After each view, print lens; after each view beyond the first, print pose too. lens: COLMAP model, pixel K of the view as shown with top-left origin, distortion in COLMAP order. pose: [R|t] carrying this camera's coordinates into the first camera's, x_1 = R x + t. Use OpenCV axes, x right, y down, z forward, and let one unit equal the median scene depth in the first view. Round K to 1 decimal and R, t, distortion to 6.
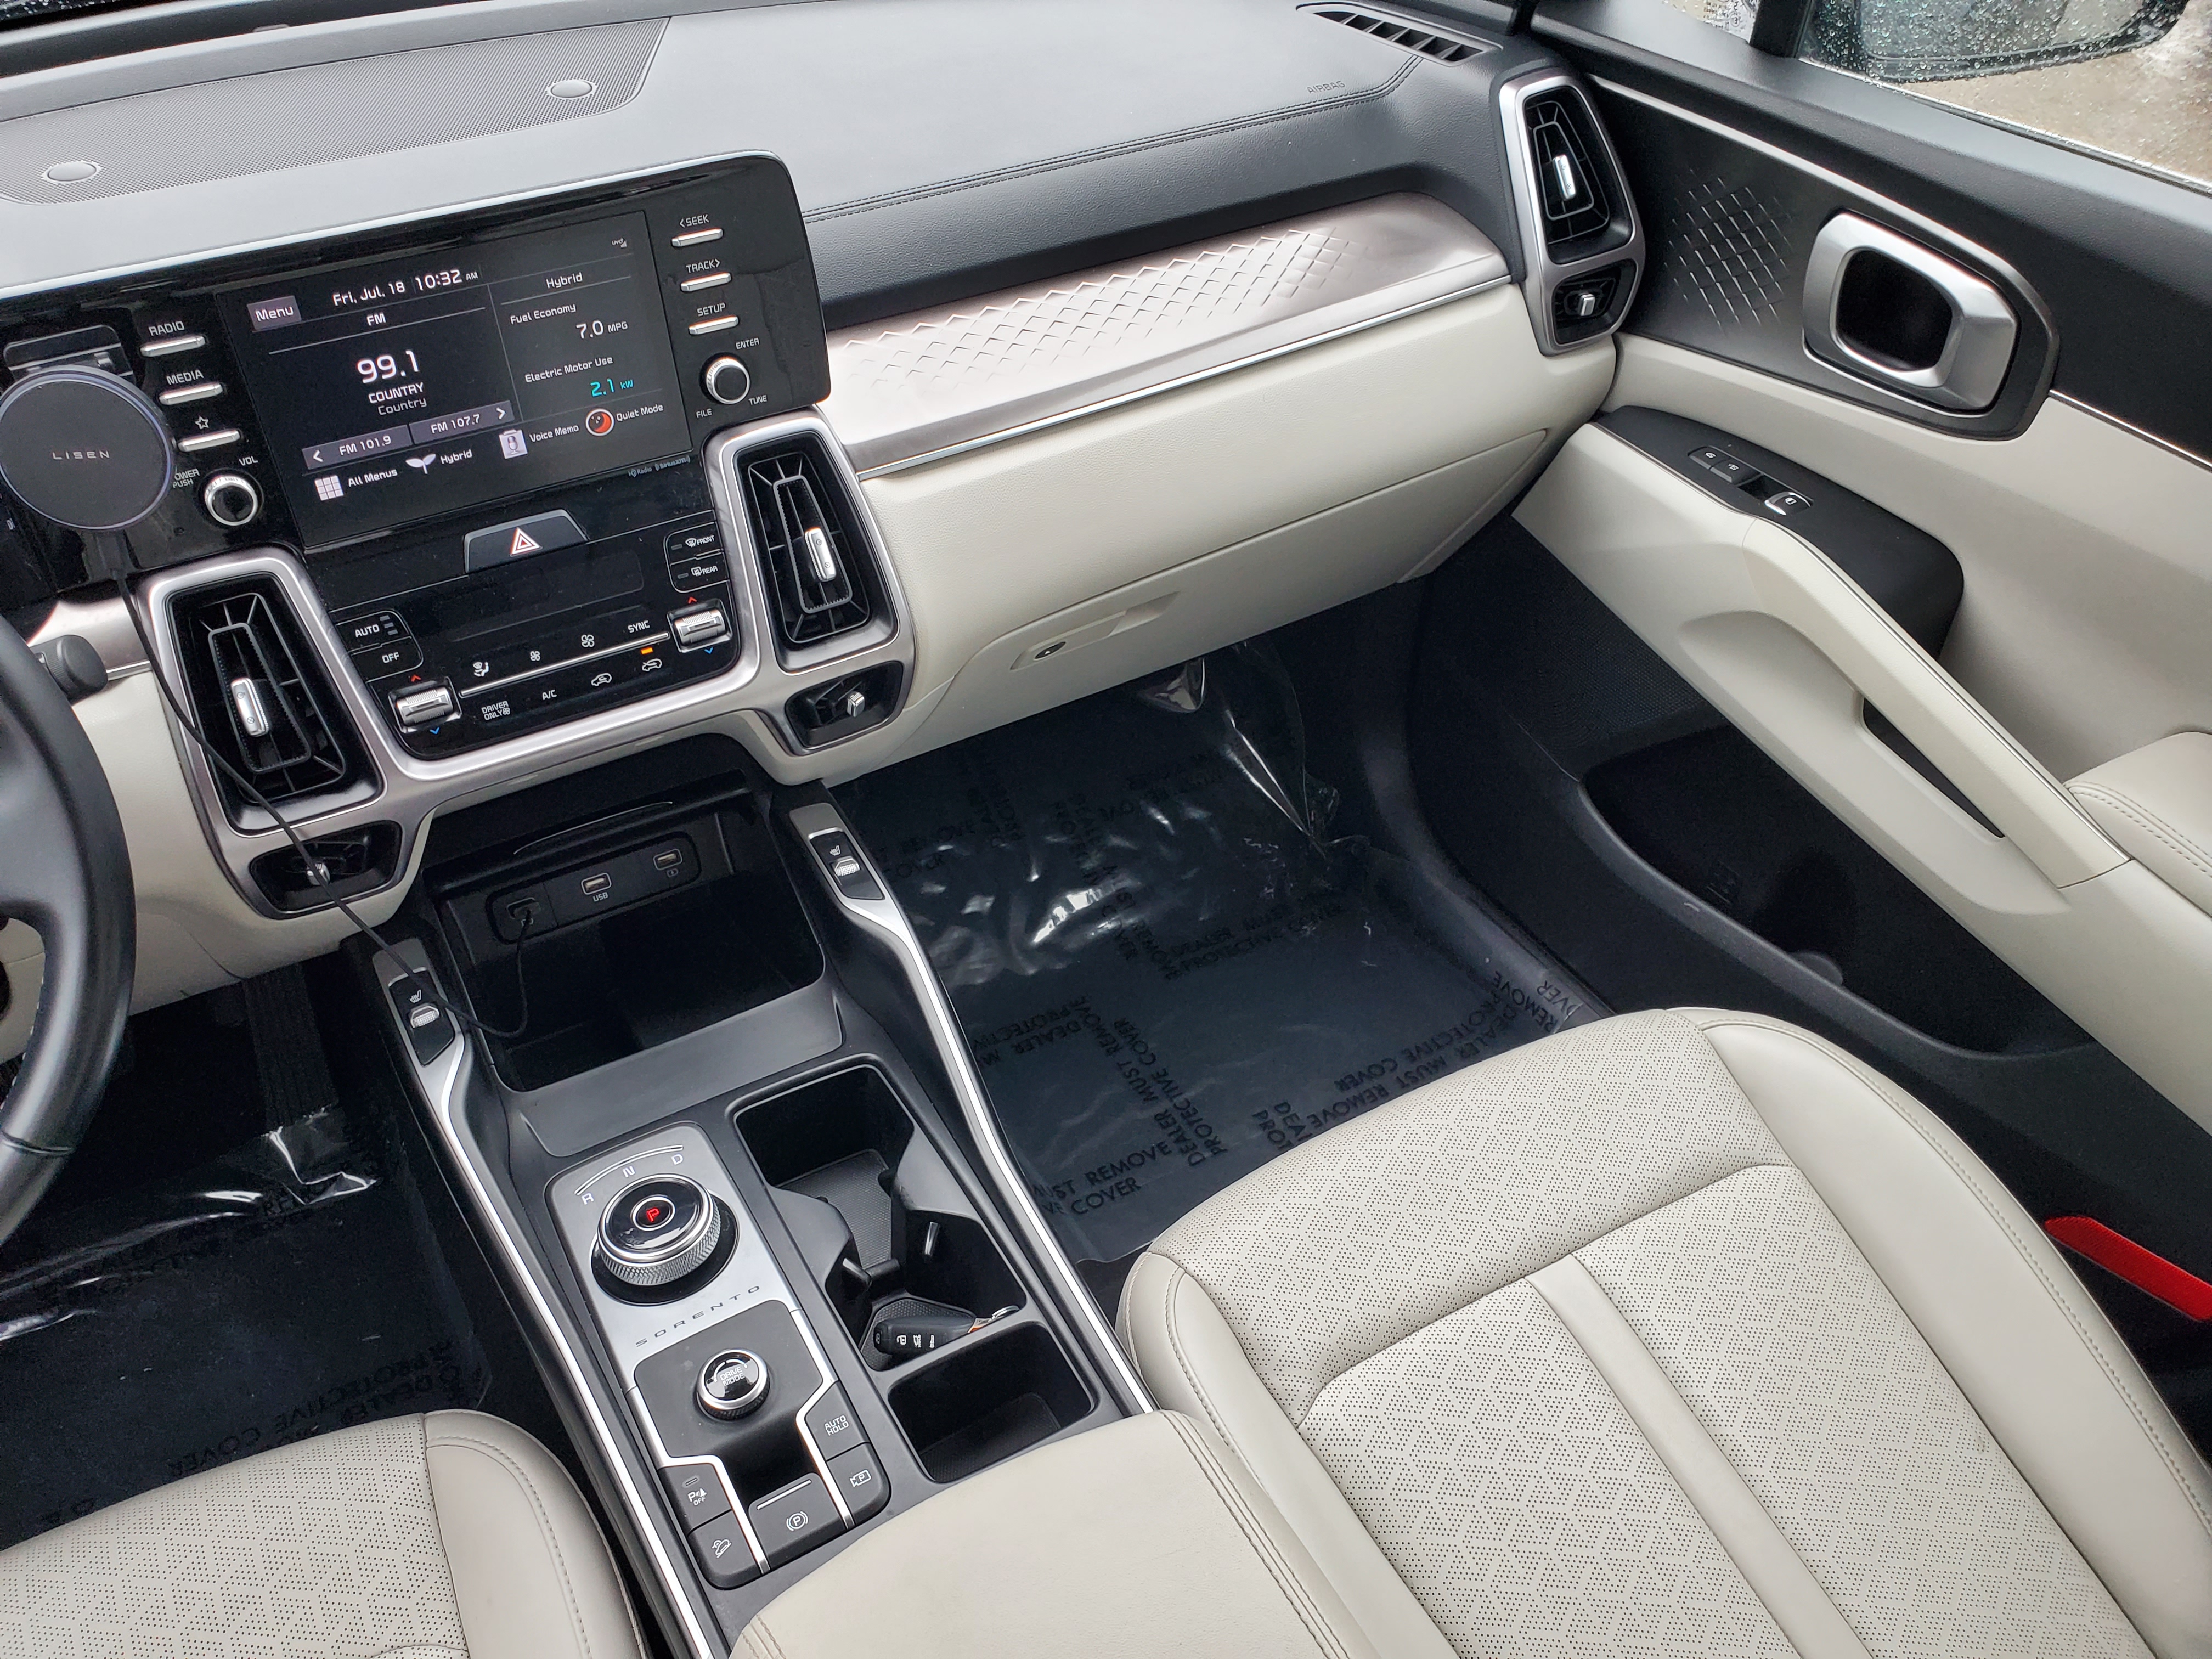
lens RADIAL K [[1773.6, 0, 1098.4], [0, 1773.6, 872.5], [0, 0, 1]] dist [0.003394, -0.003931]
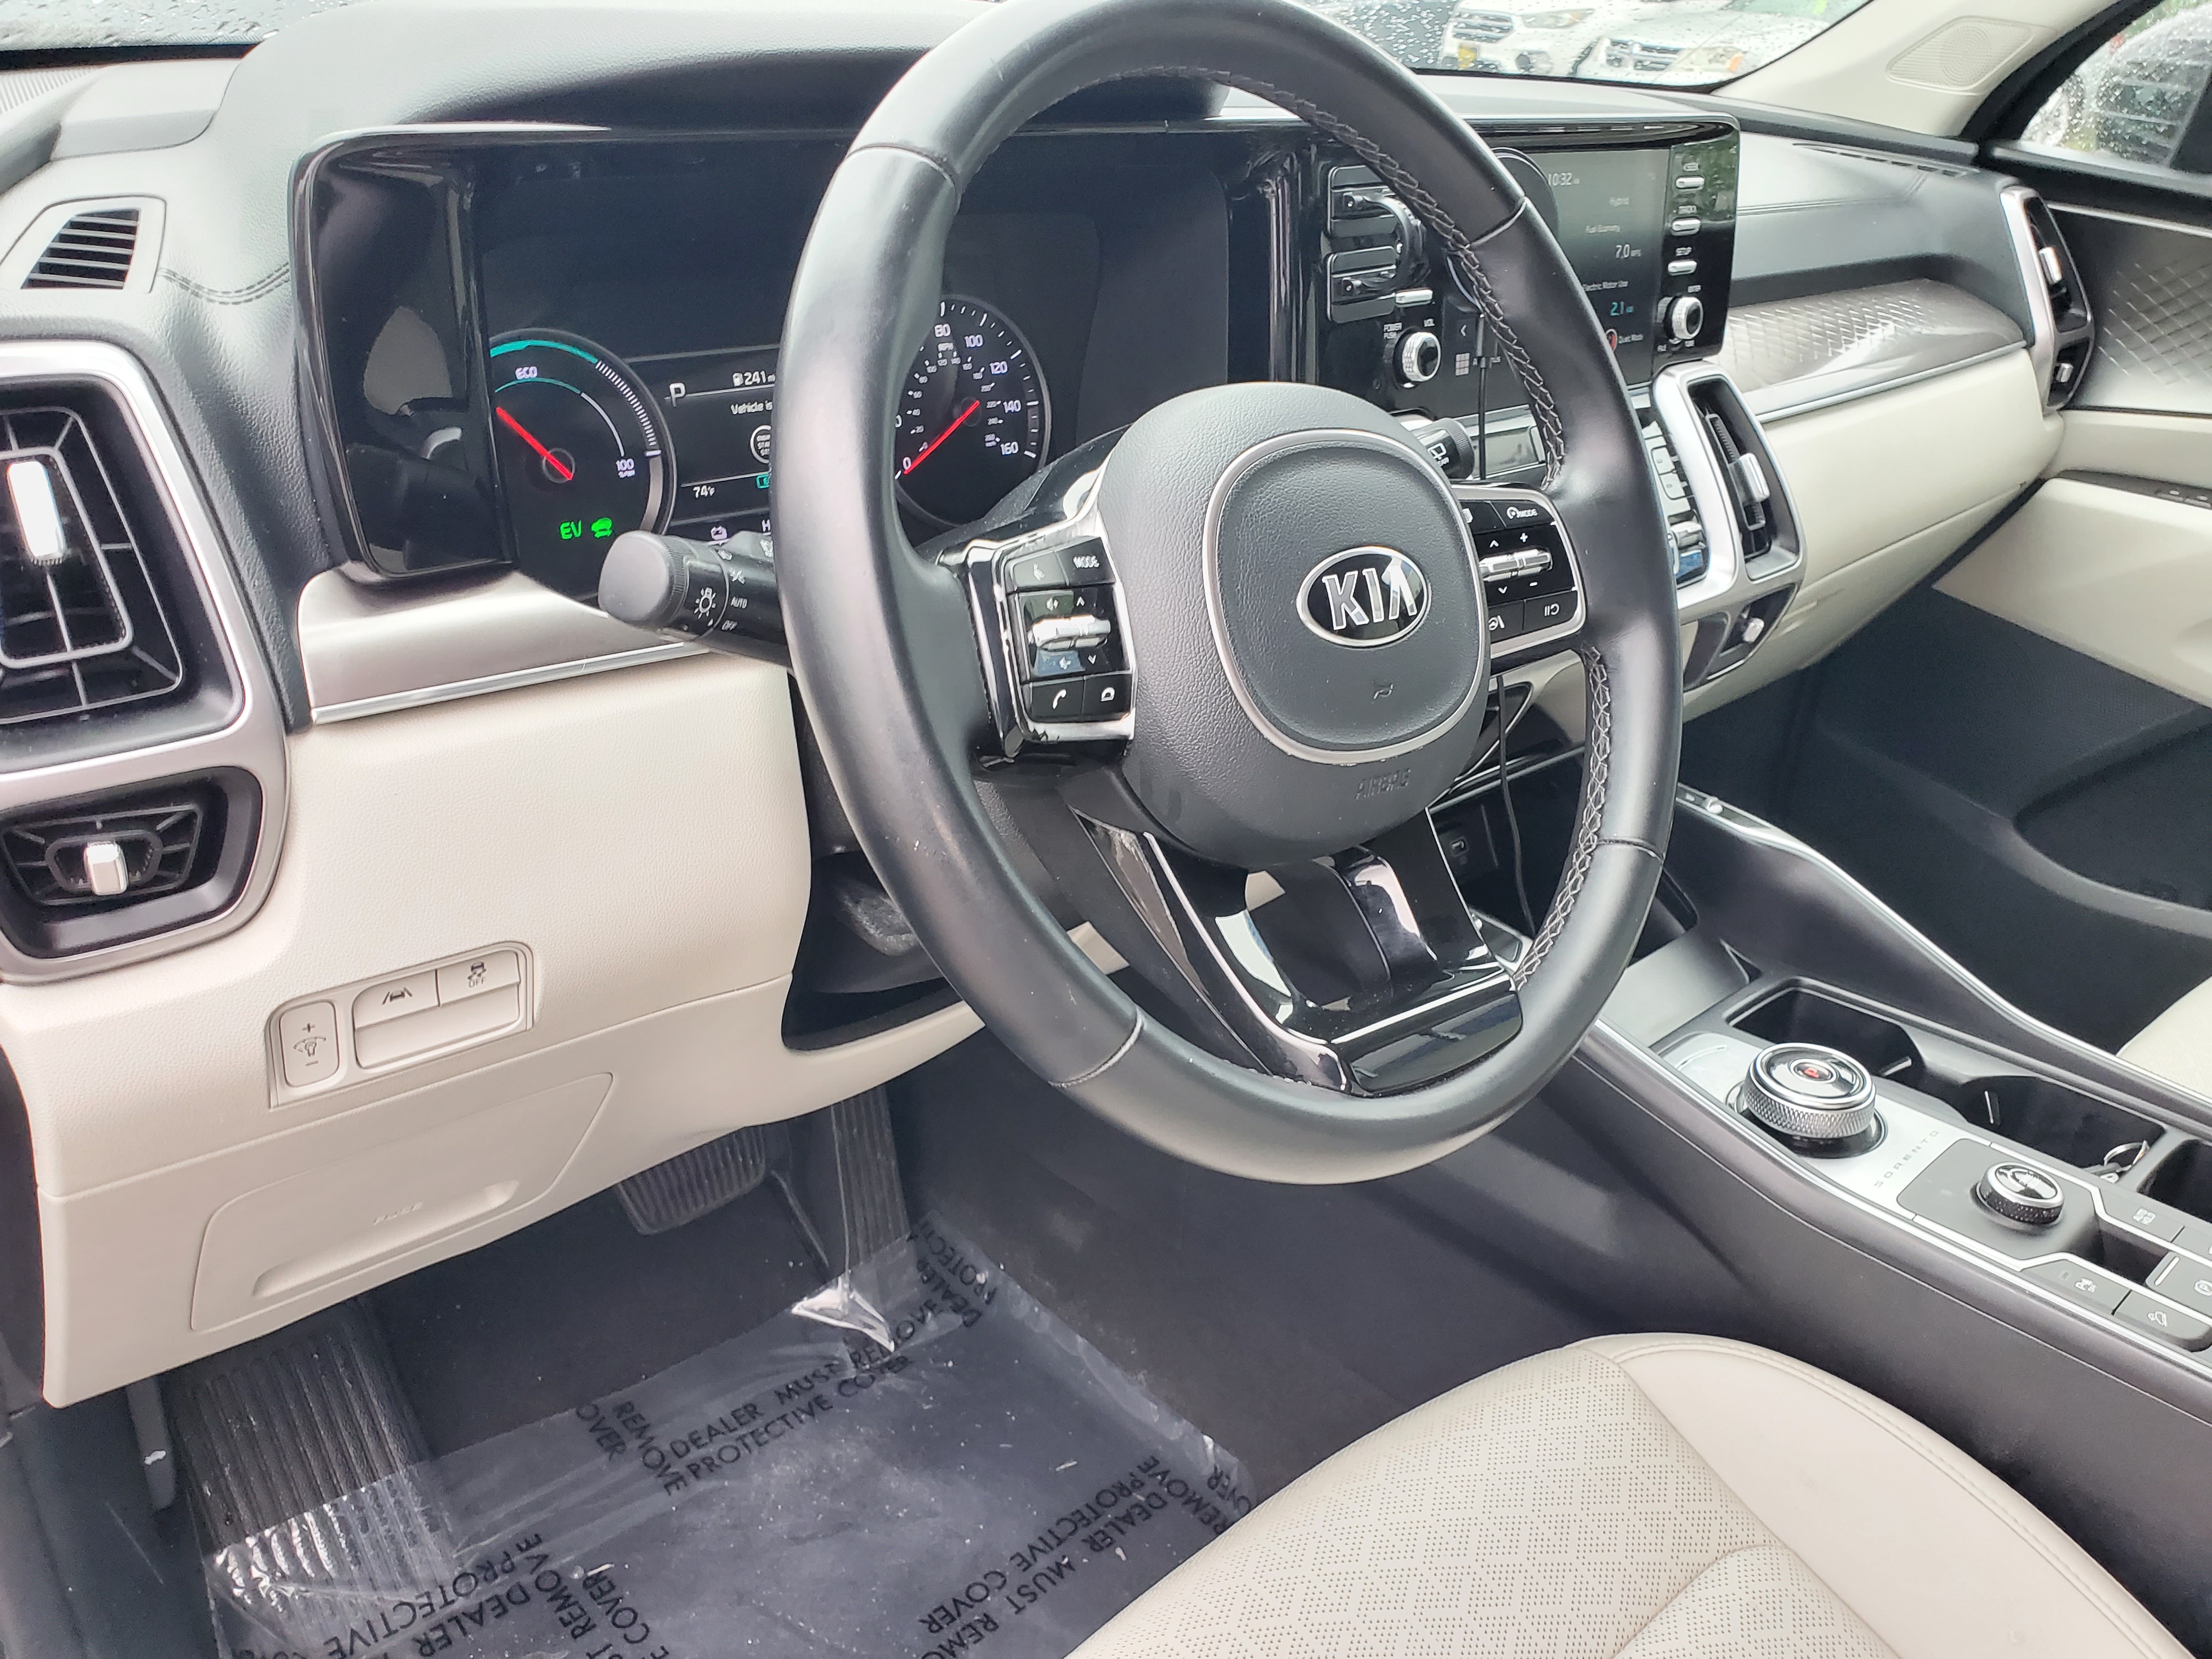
lens RADIAL K [[1769.9, 0, 1088.9], [0, 1769.9, 845.5], [0, 0, 1]] dist [0.015478, -0.002678]
pose [[0.967982, -0.049383, 0.246113, -0.868643], [0.111748, 0.962719, -0.246342, 0.266859], [-0.224772, 0.265957, 0.937414, 0.154624]]
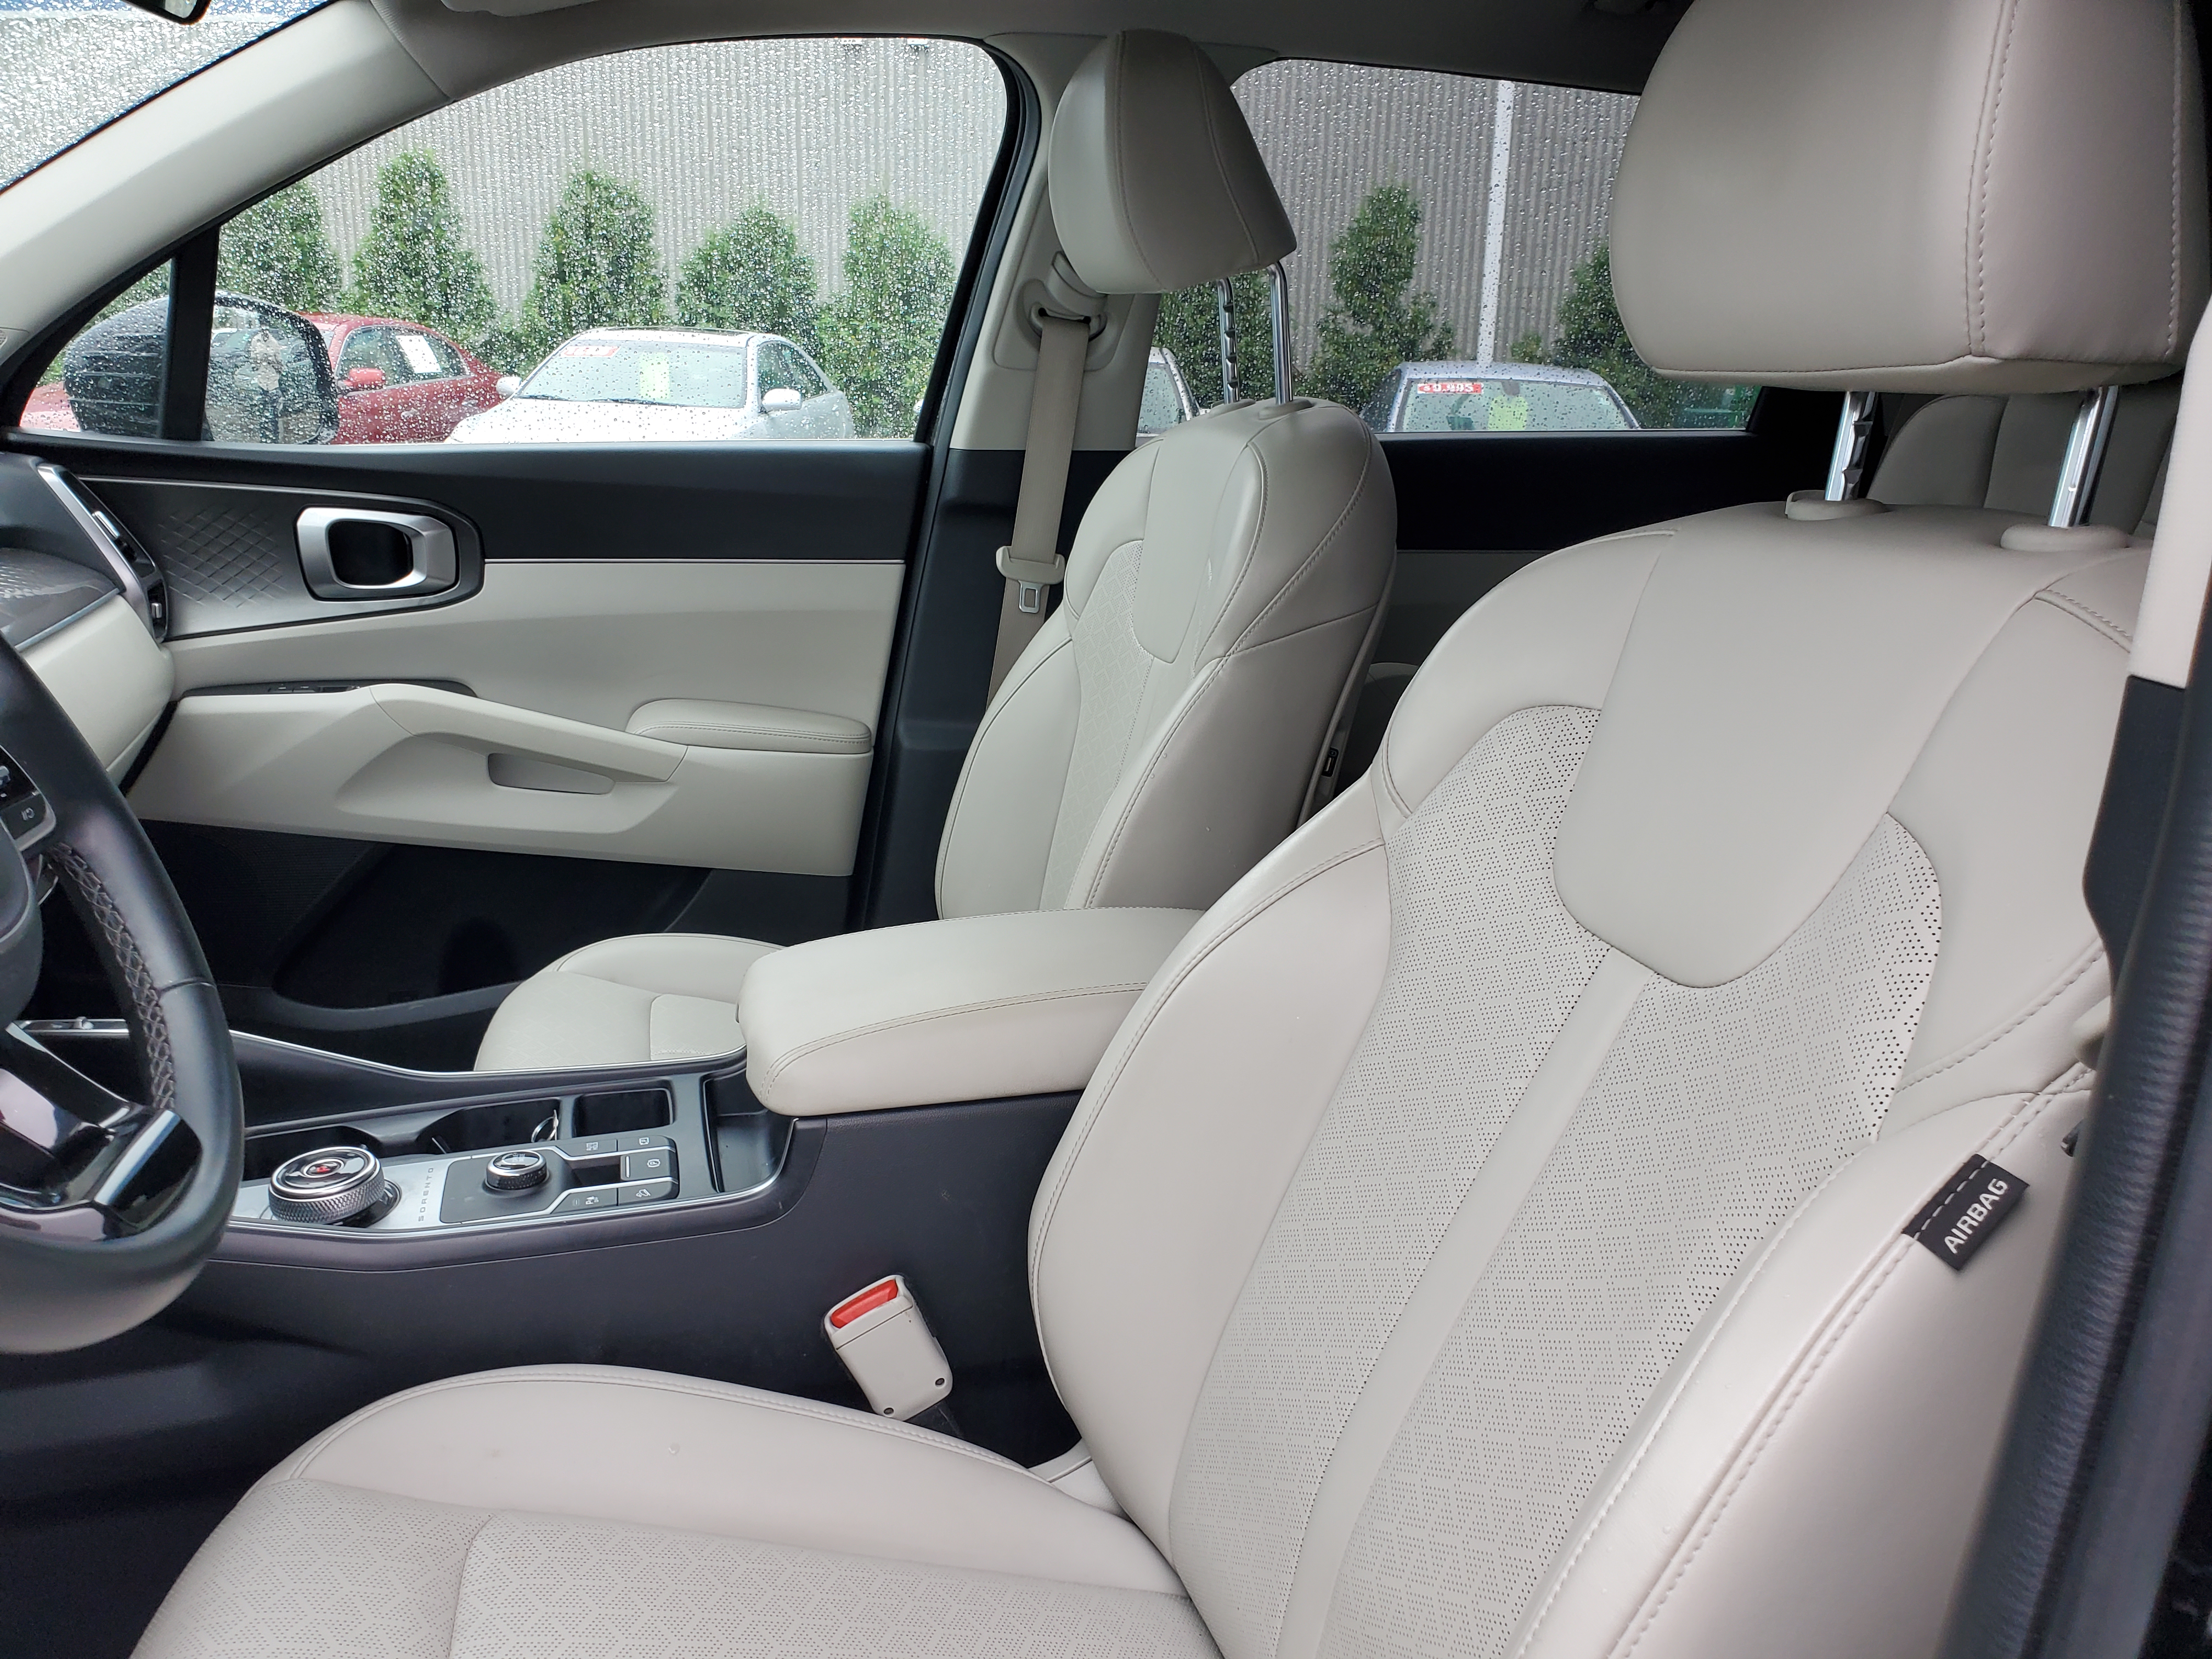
lens RADIAL K [[1769.9, 0, 1088.9], [0, 1769.9, 845.5], [0, 0, 1]] dist [0.015478, -0.002678]
pose [[0.242285, -0.230625, 0.942396, -1.156352], [0.629144, 0.776772, 0.028343, 0.306740], [-0.738563, 0.586036, 0.333297, 0.155958]]
